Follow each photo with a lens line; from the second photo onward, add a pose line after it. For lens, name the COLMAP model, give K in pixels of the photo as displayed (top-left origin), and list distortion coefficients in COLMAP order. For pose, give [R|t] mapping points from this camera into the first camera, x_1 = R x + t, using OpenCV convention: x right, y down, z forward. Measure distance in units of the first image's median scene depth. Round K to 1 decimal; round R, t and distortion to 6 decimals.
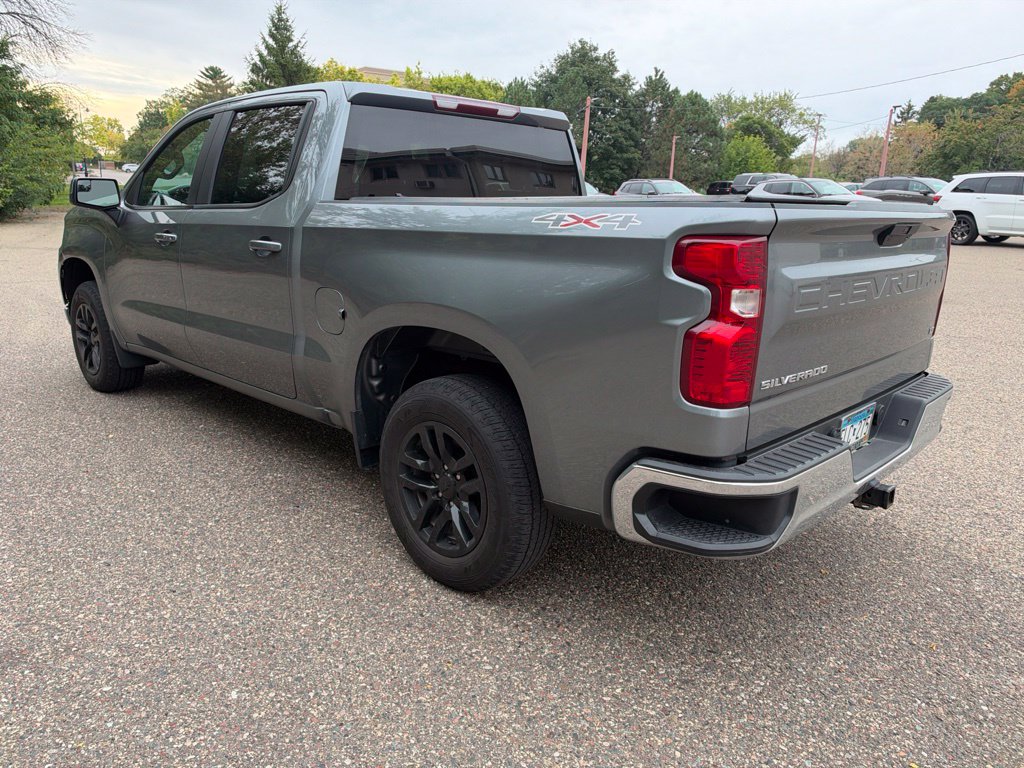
lens RADIAL K [[745.4, 0, 491.1], [0, 745.4, 391.4], [0, 0, 1]] dist [0.011175, -0.025959]
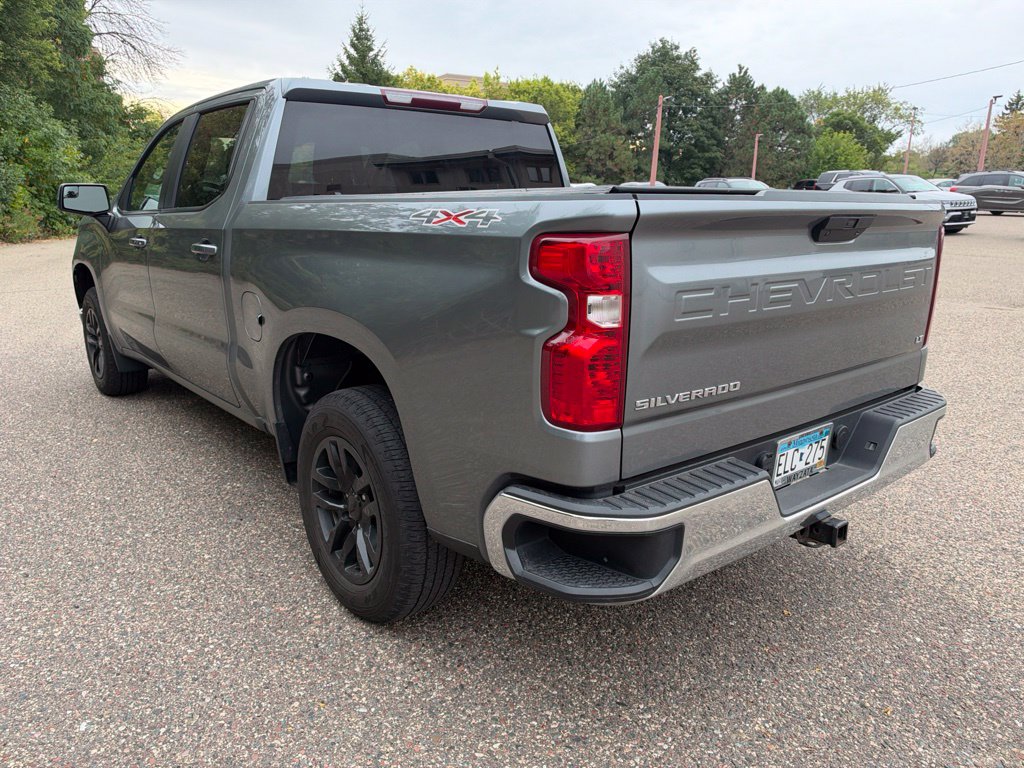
lens RADIAL K [[744.6, 0, 512.0], [0, 744.6, 384.0], [0, 0, 1]] dist [-0.009882, 0.000054]
pose [[0.994701, 0.009840, -0.102339, 0.227178], [-0.011185, 0.999858, -0.012576, -0.014904], [0.102200, 0.013654, 0.994670, 0.097547]]
